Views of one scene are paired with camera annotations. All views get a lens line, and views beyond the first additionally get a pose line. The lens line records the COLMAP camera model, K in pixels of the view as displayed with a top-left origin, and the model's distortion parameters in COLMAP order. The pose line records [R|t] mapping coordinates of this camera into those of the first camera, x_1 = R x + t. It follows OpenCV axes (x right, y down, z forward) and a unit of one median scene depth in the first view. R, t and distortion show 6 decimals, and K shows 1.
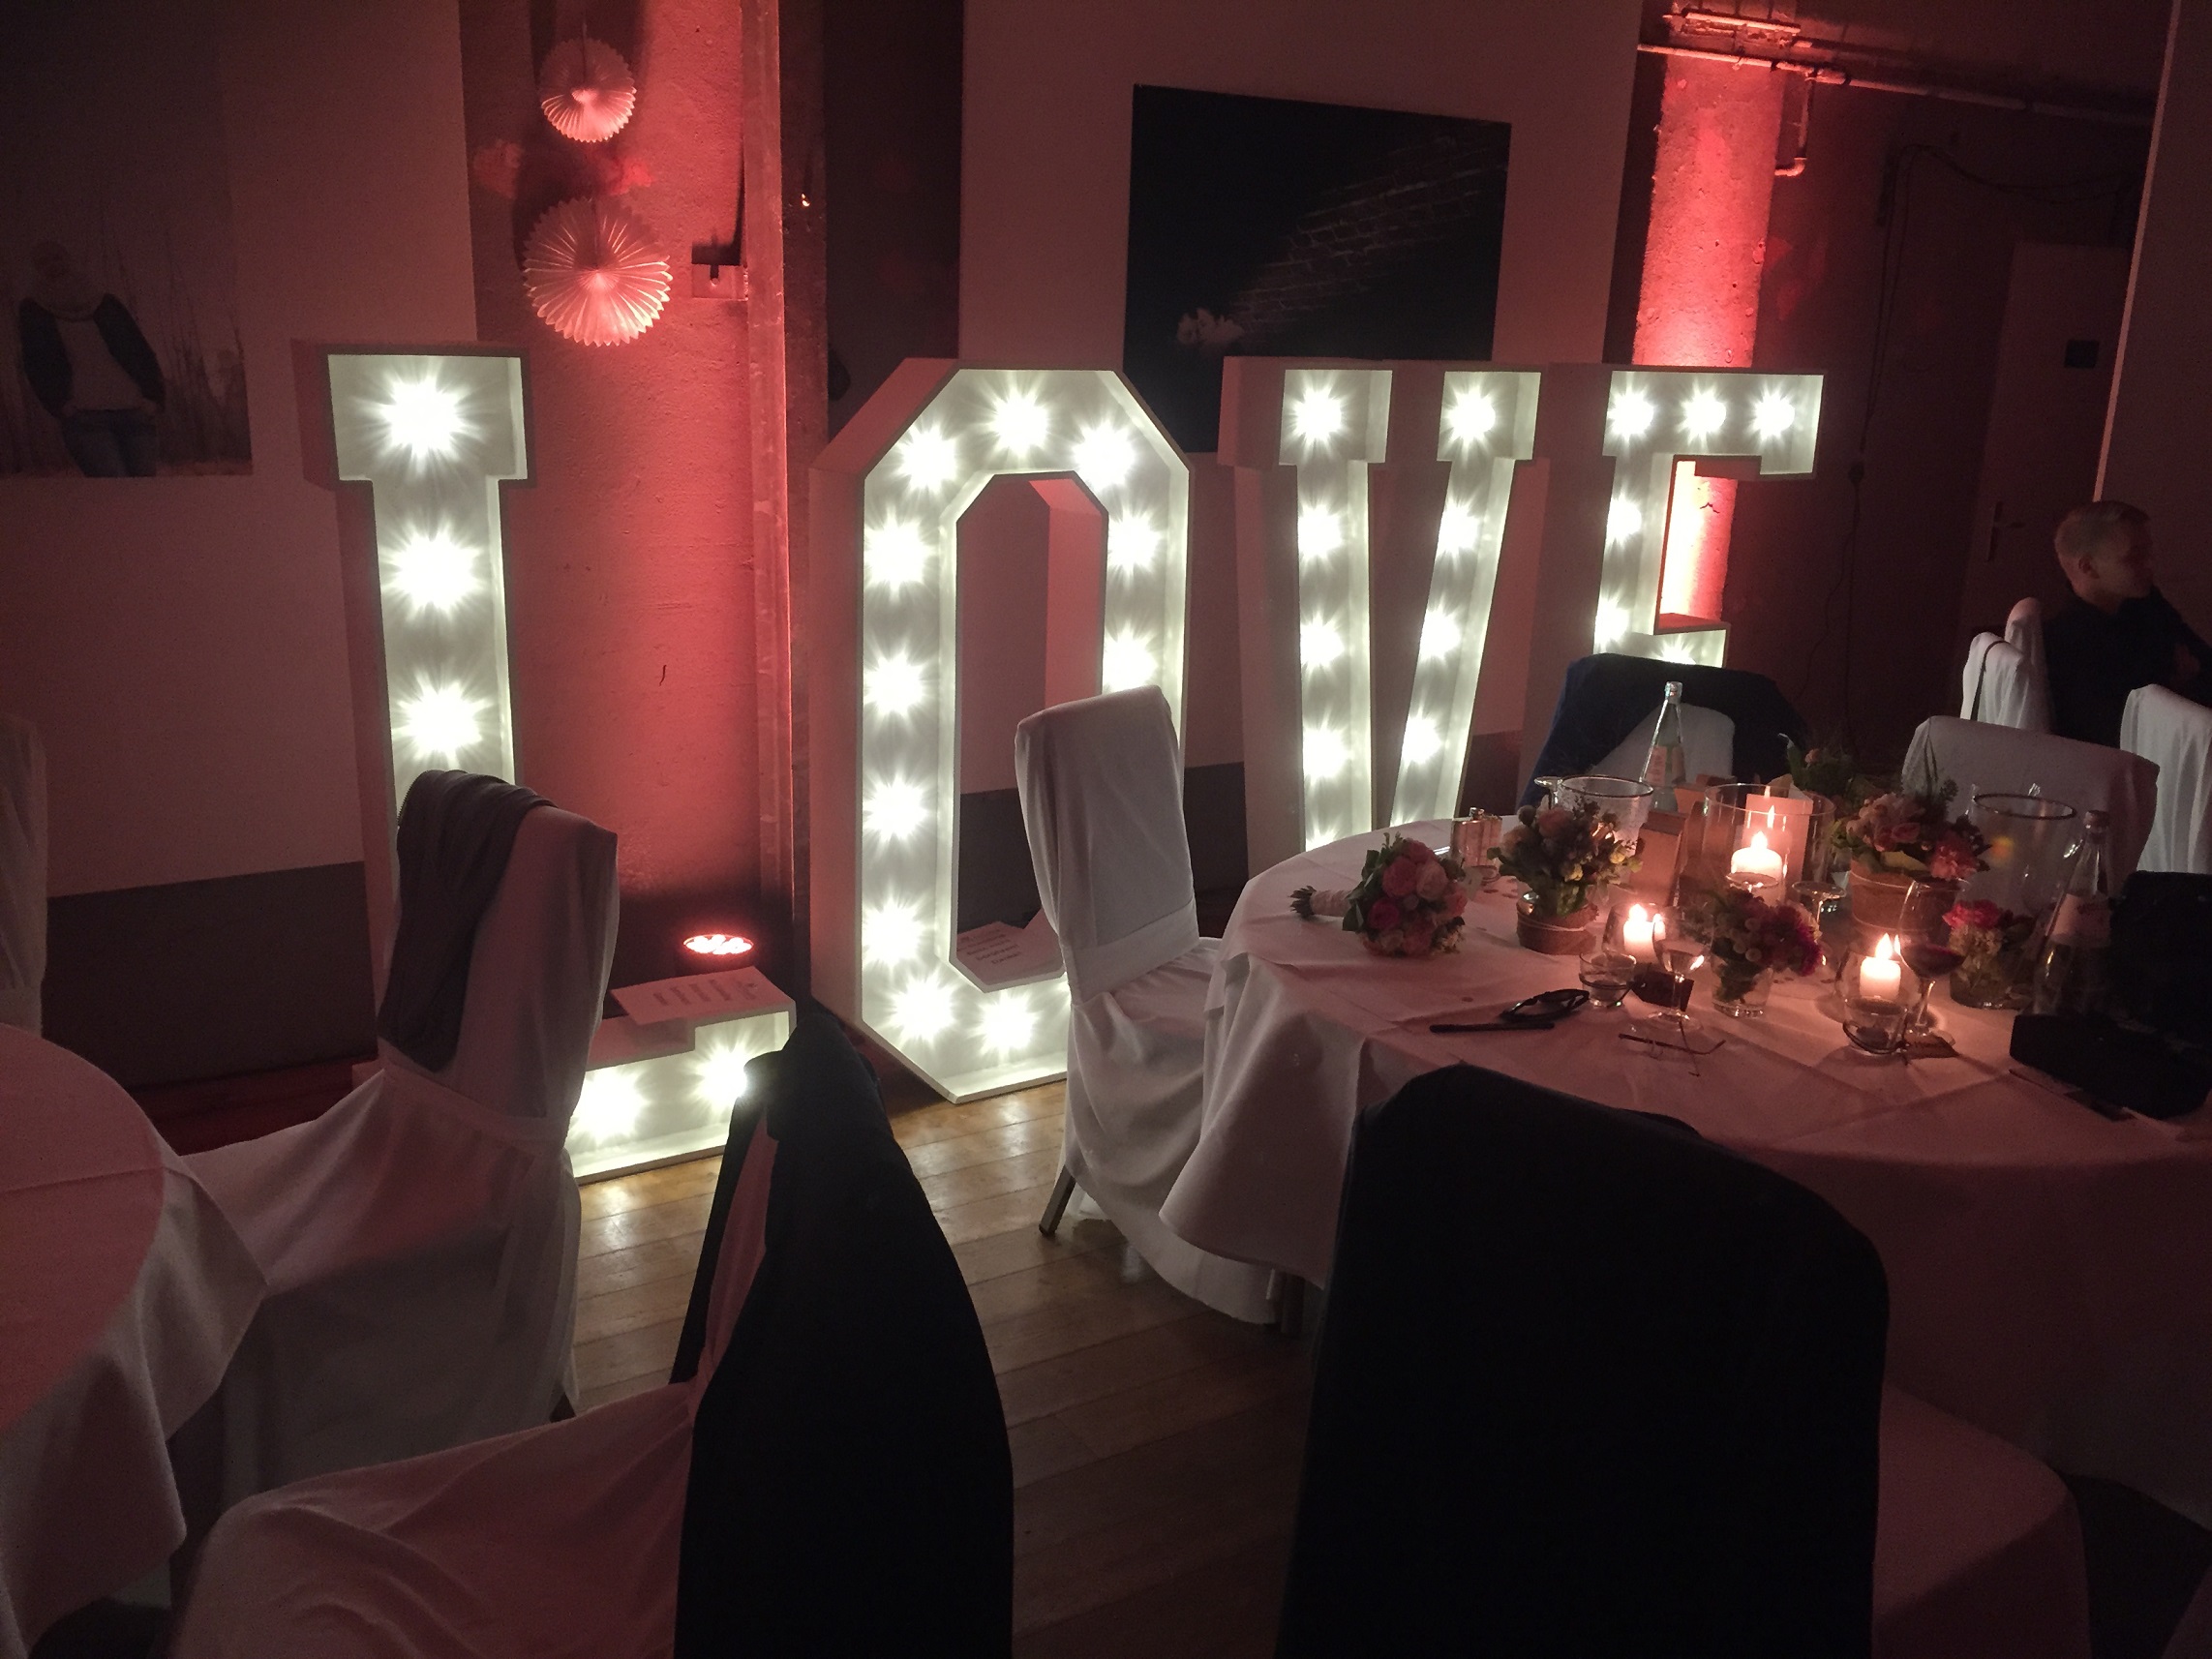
lens RADIAL K [[1898.0, 0, 1106.0], [0, 1898.0, 829.5], [0, 0, 1]] dist [0.093381, -0.138852]
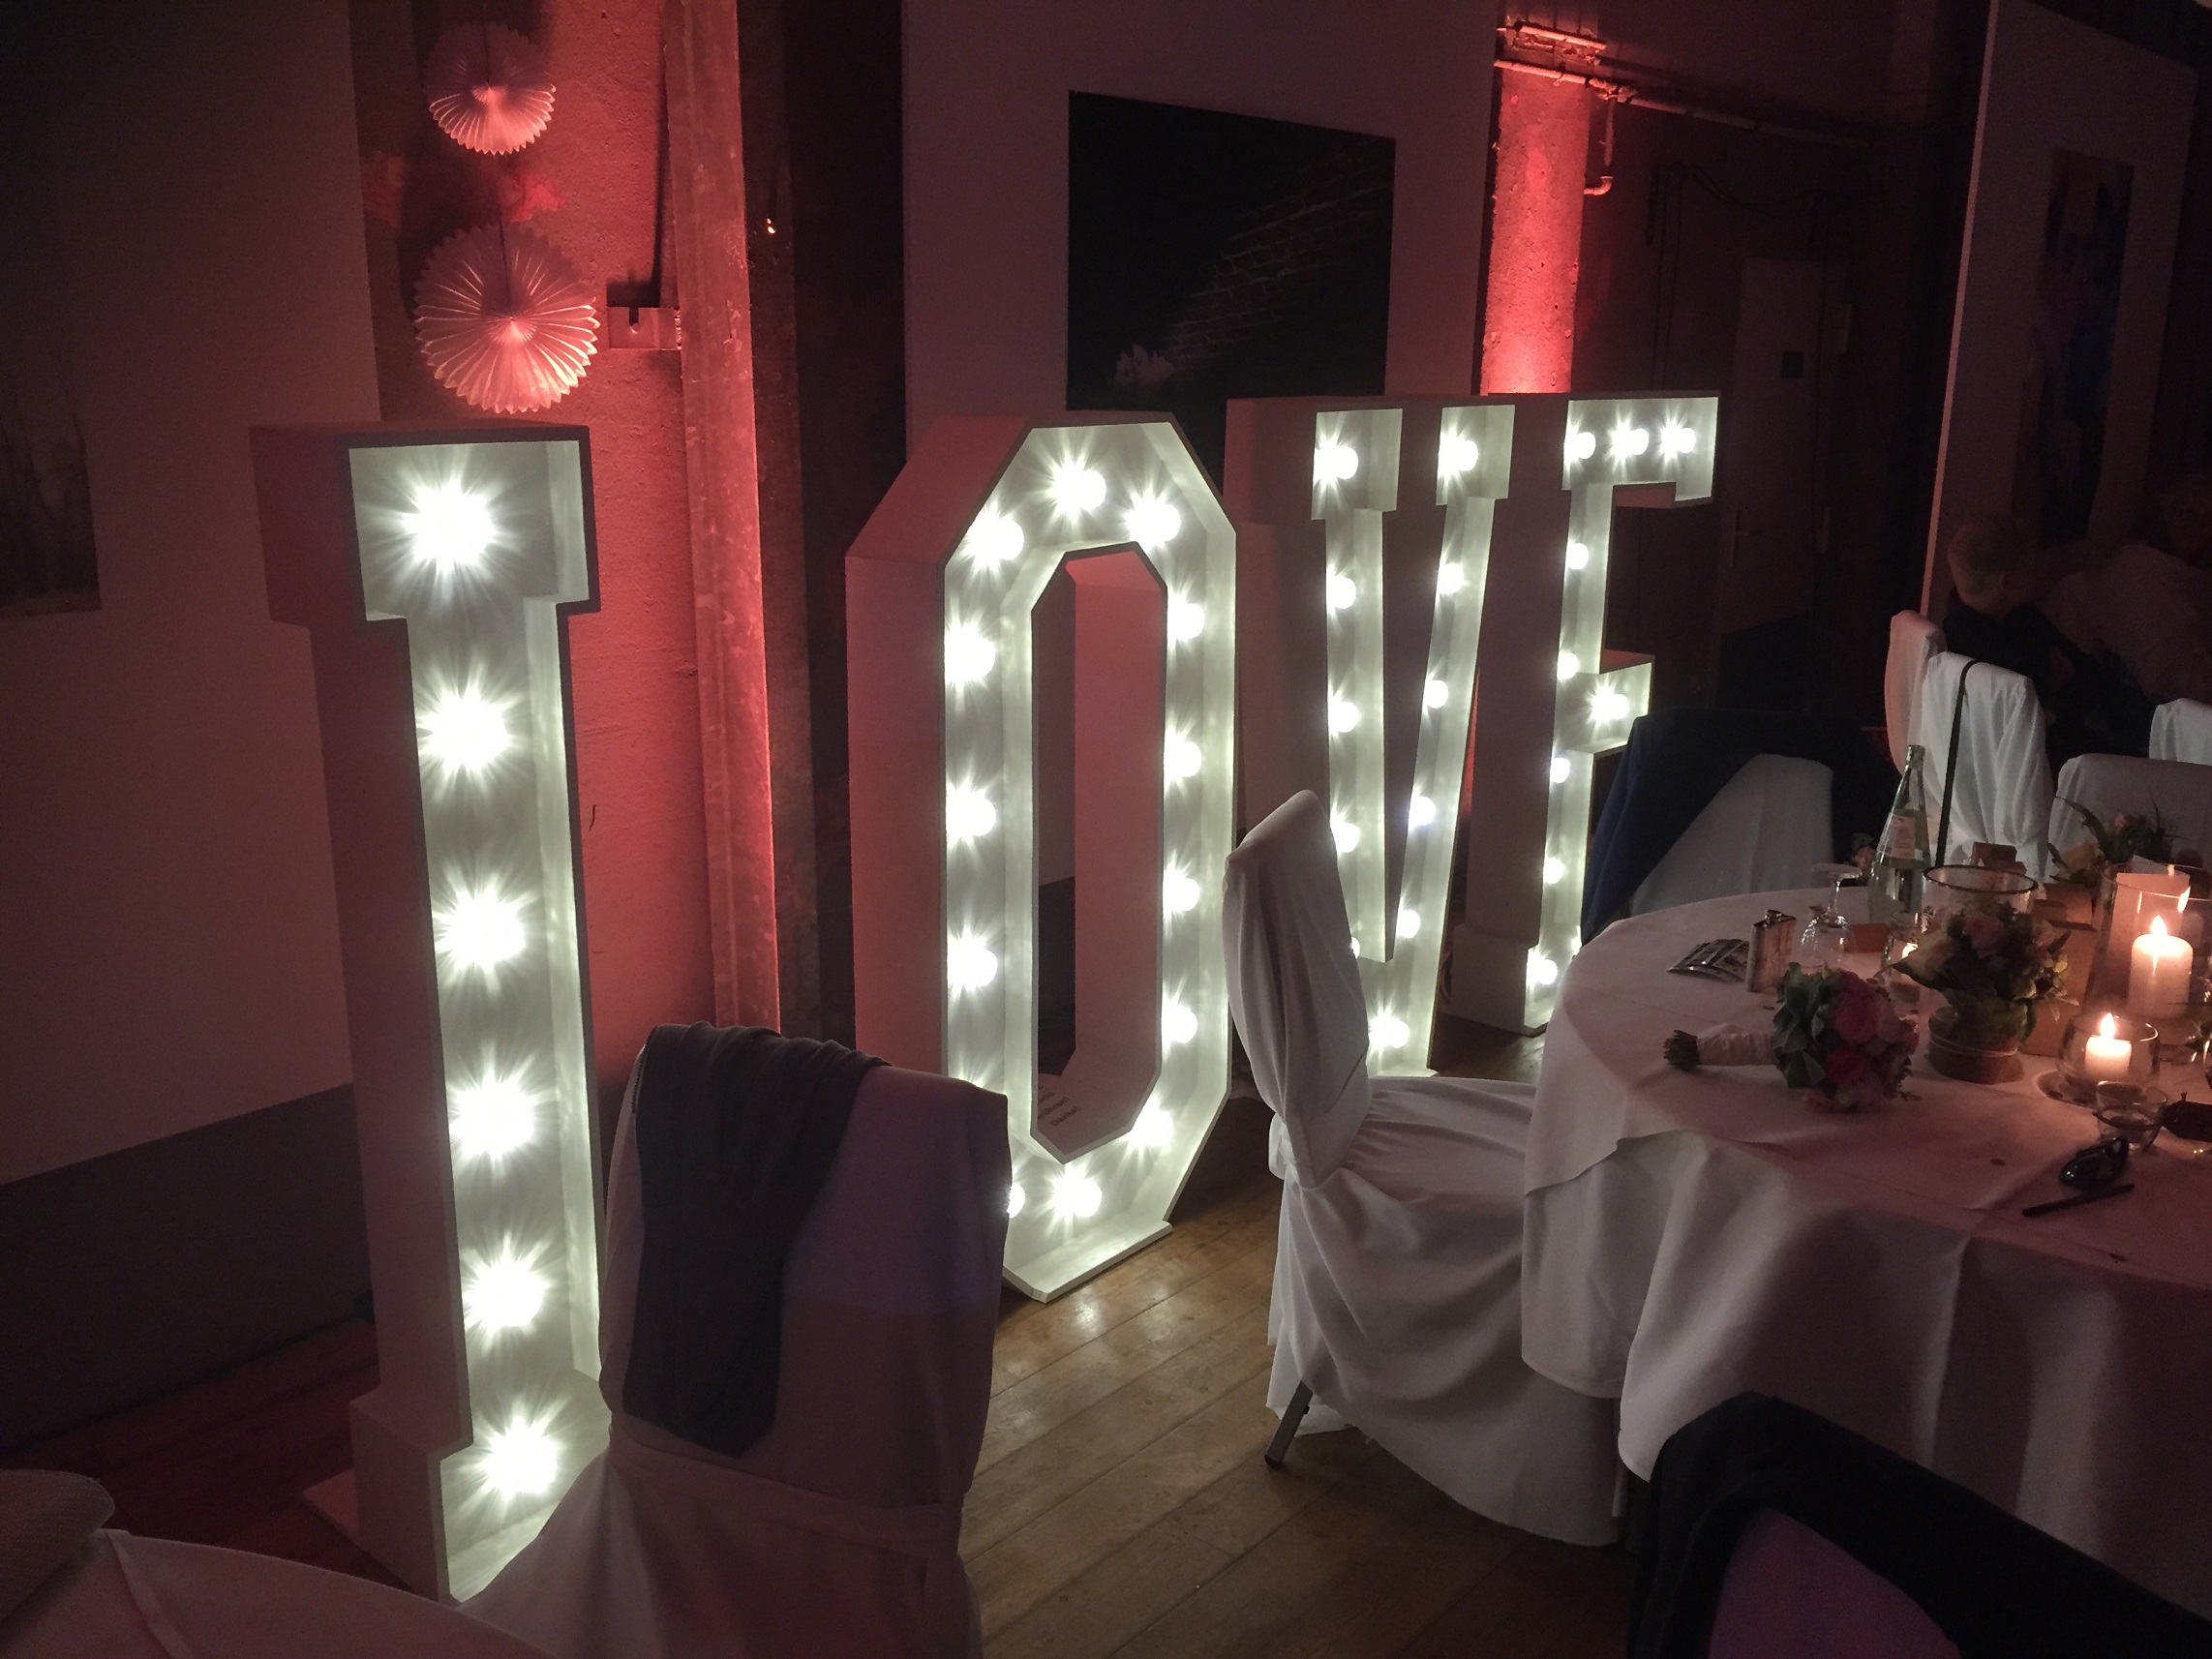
lens RADIAL K [[1898.0, 0, 1106.0], [0, 1898.0, 829.5], [0, 0, 1]] dist [0.093381, -0.138852]
pose [[0.959404, -0.091976, 0.266615, -0.255226], [0.094503, 0.995519, 0.003365, -0.061862], [-0.265730, 0.021968, 0.963797, 0.181292]]
